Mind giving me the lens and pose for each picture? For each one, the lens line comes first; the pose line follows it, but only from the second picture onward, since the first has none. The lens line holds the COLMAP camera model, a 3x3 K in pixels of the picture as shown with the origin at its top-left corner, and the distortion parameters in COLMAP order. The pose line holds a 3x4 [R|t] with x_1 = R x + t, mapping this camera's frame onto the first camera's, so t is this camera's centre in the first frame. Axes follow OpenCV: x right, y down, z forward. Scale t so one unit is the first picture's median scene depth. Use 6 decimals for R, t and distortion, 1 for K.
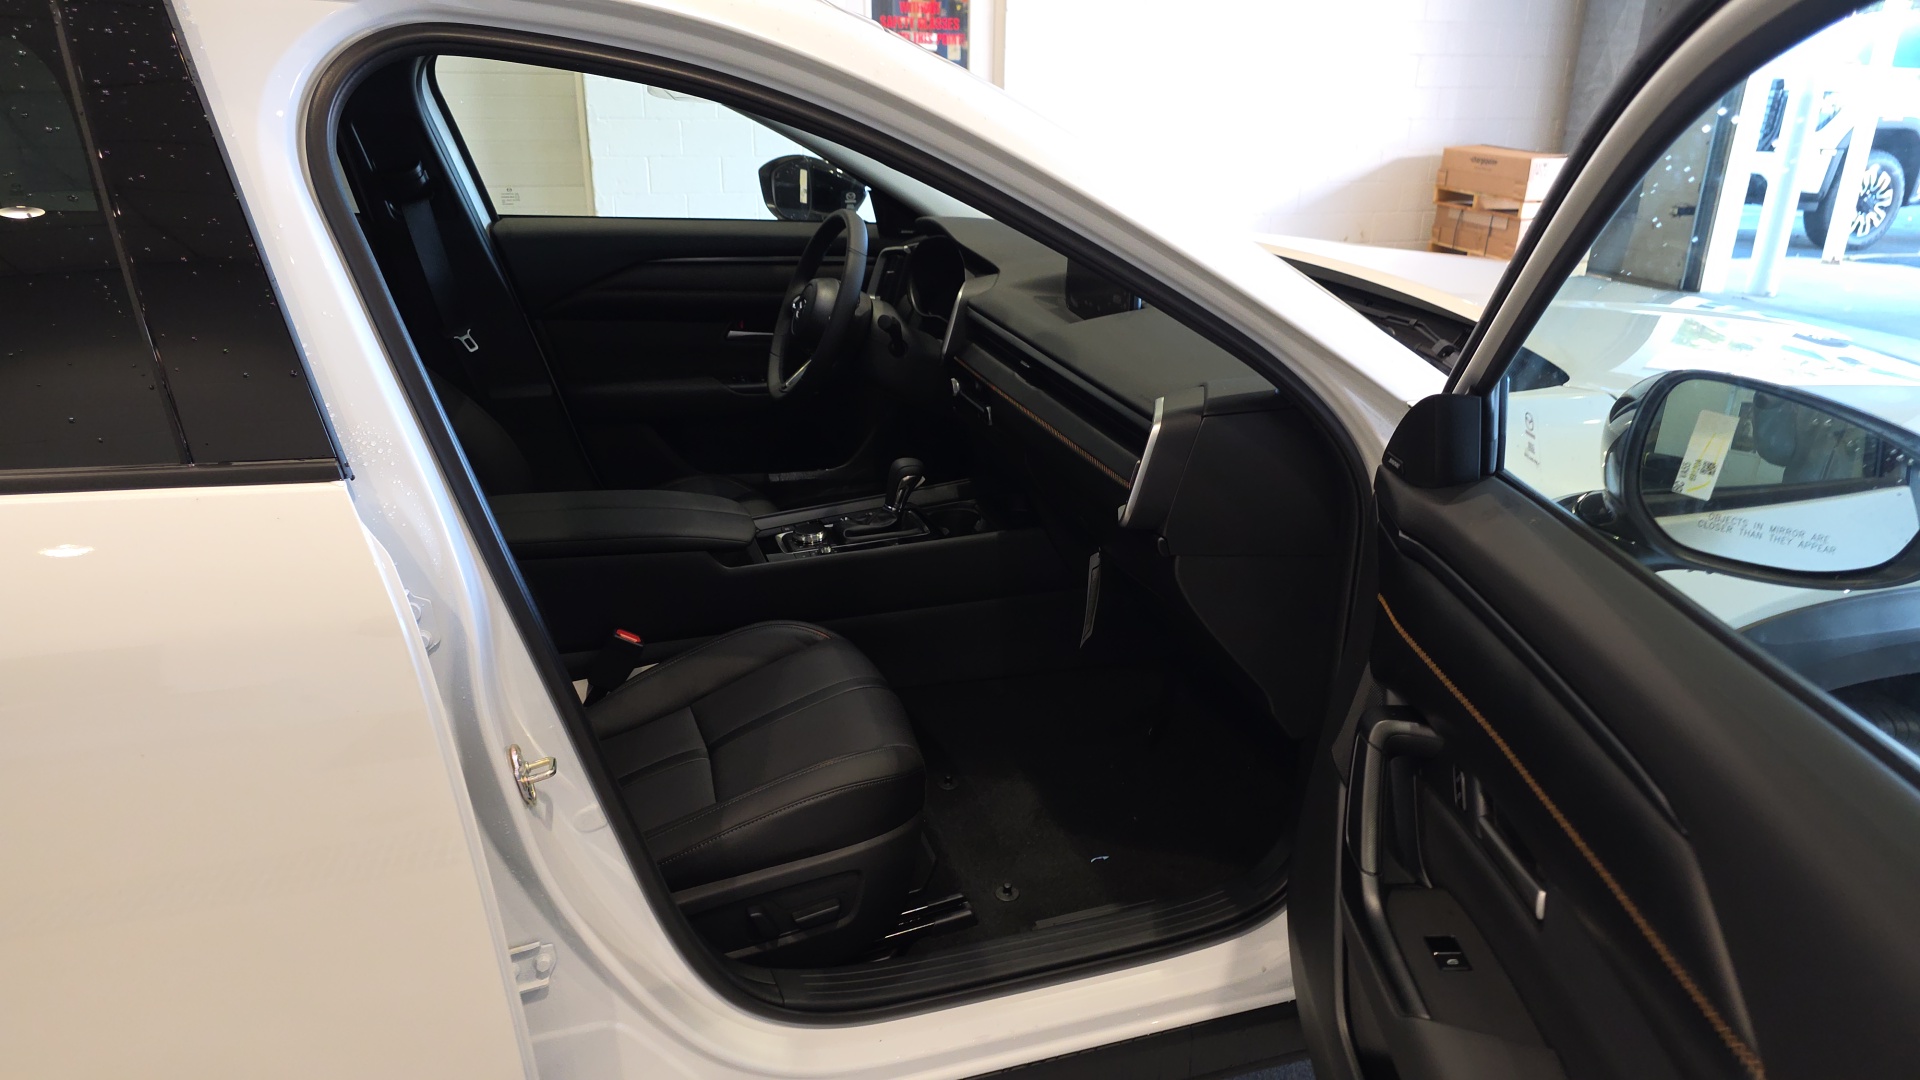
lens RADIAL K [[1284.6, 0, 985.0], [0, 1284.6, 546.5], [0, 0, 1]] dist [0.063040, -0.055498]
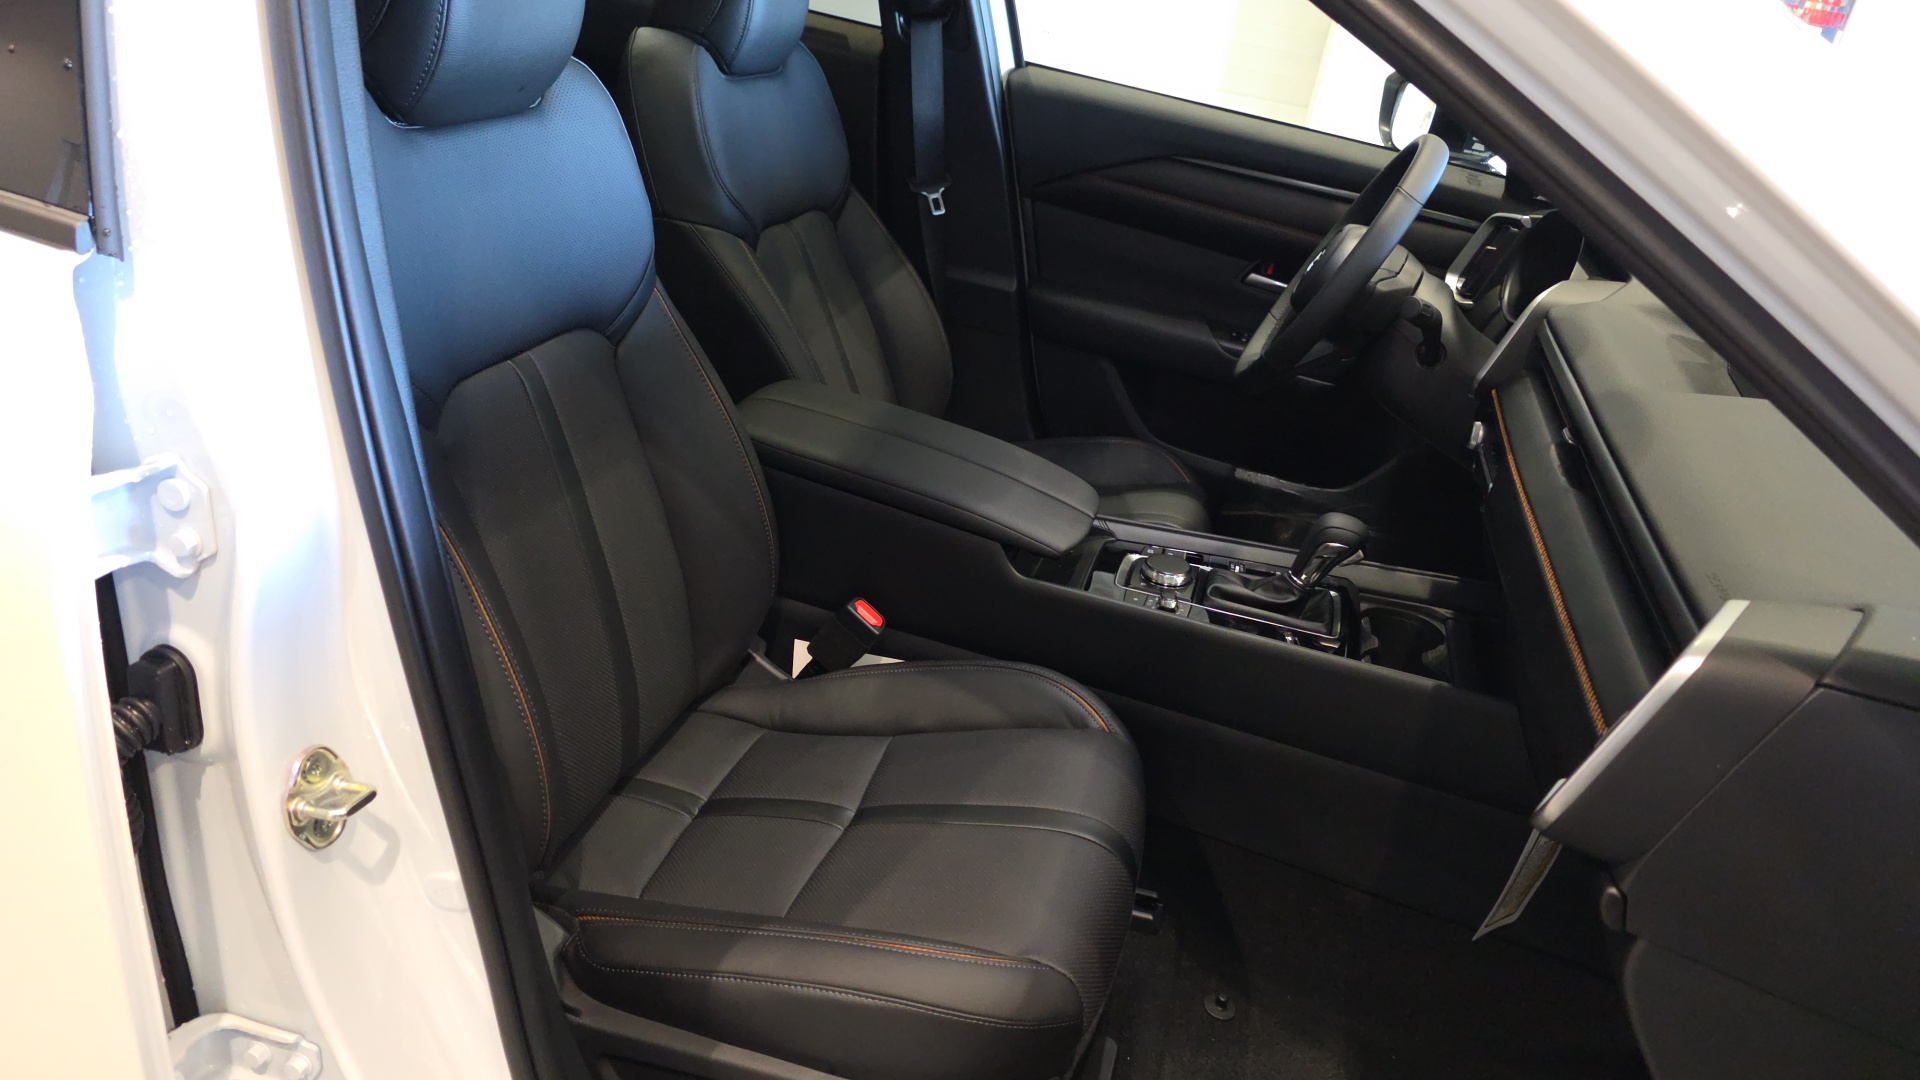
lens RADIAL K [[1284.6, 0, 970.2], [0, 1284.6, 525.9], [0, 0, 1]] dist [0.063040, -0.055498]
pose [[0.816587, 0.349657, -0.459266, 0.080478], [-0.339457, 0.934419, 0.107846, -0.067388], [0.466856, 0.067835, 0.881728, 0.329115]]
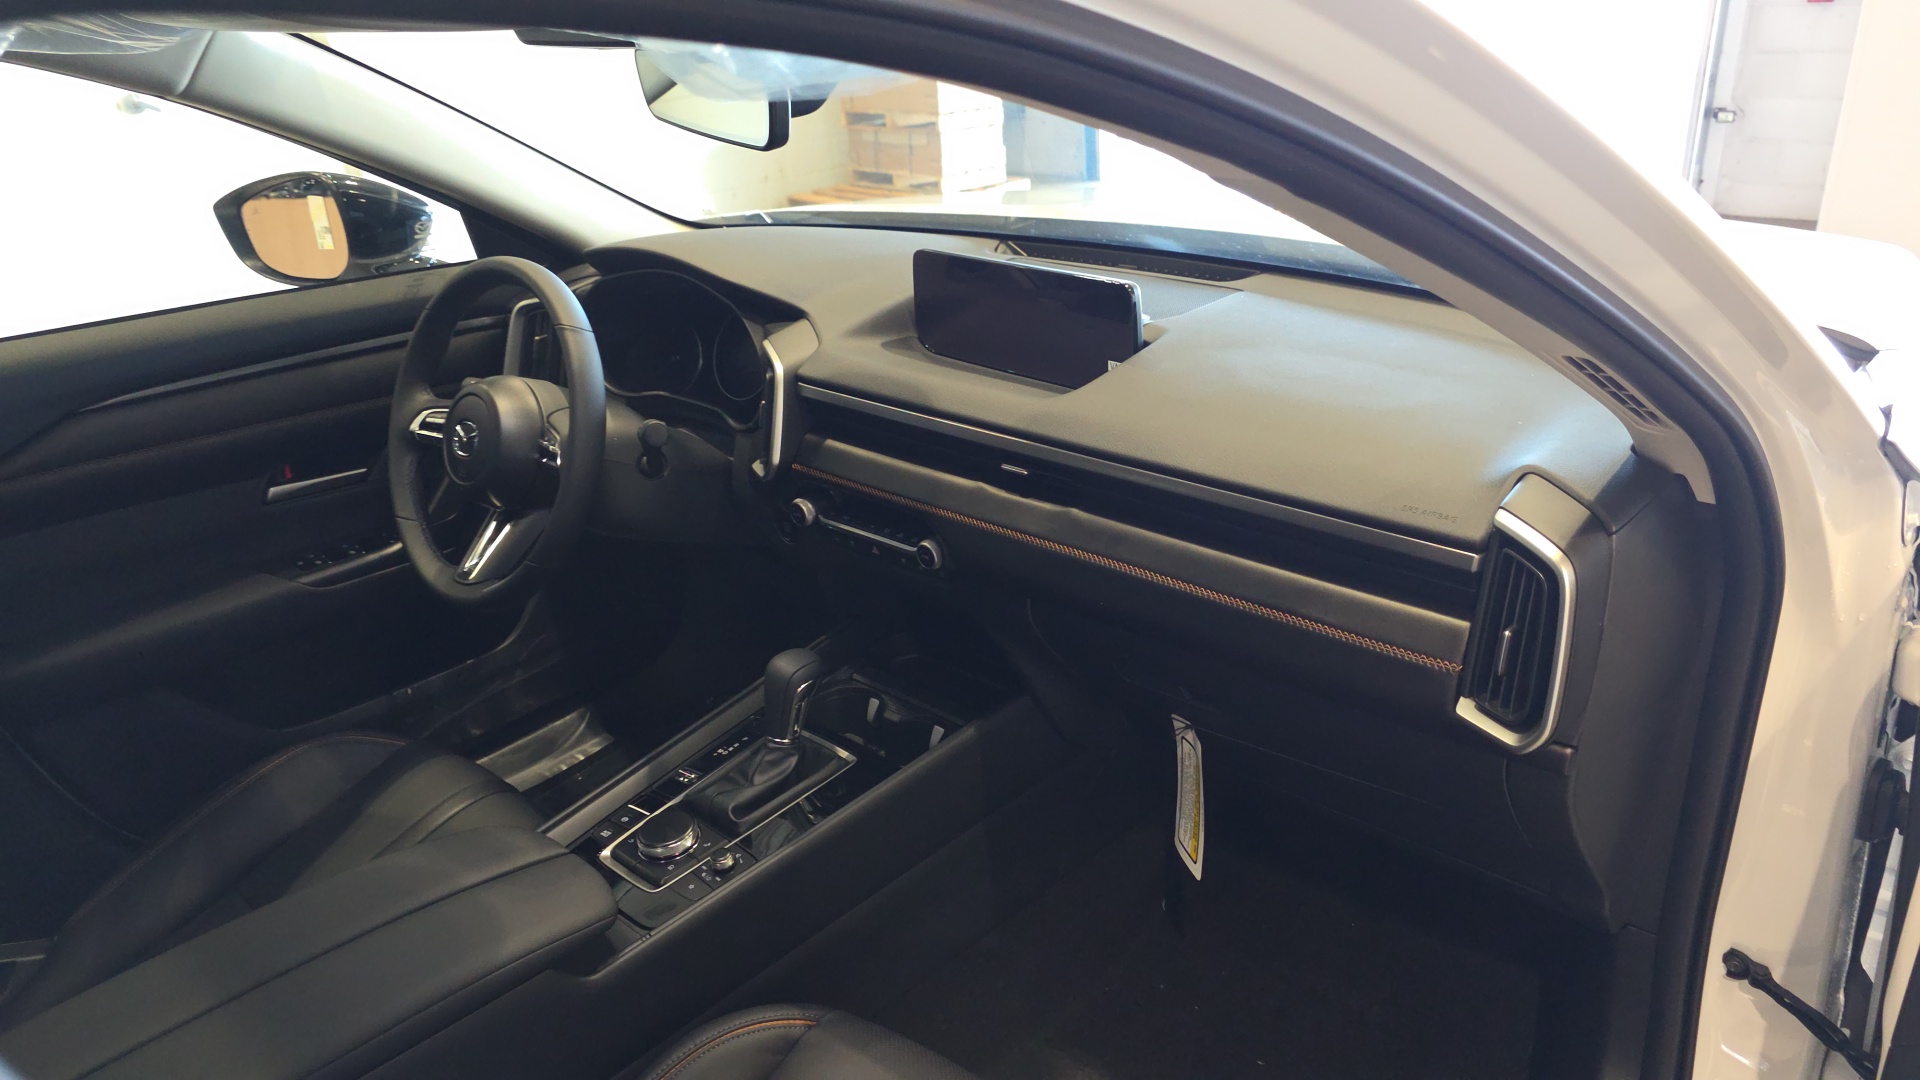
lens RADIAL K [[1284.6, 0, 983.4], [0, 1284.6, 540.3], [0, 0, 1]] dist [0.063040, -0.055498]
pose [[0.868497, -0.265152, 0.418816, -0.208682], [0.248556, 0.963962, 0.094852, -0.147249], [-0.428873, 0.021720, 0.903104, 0.403723]]
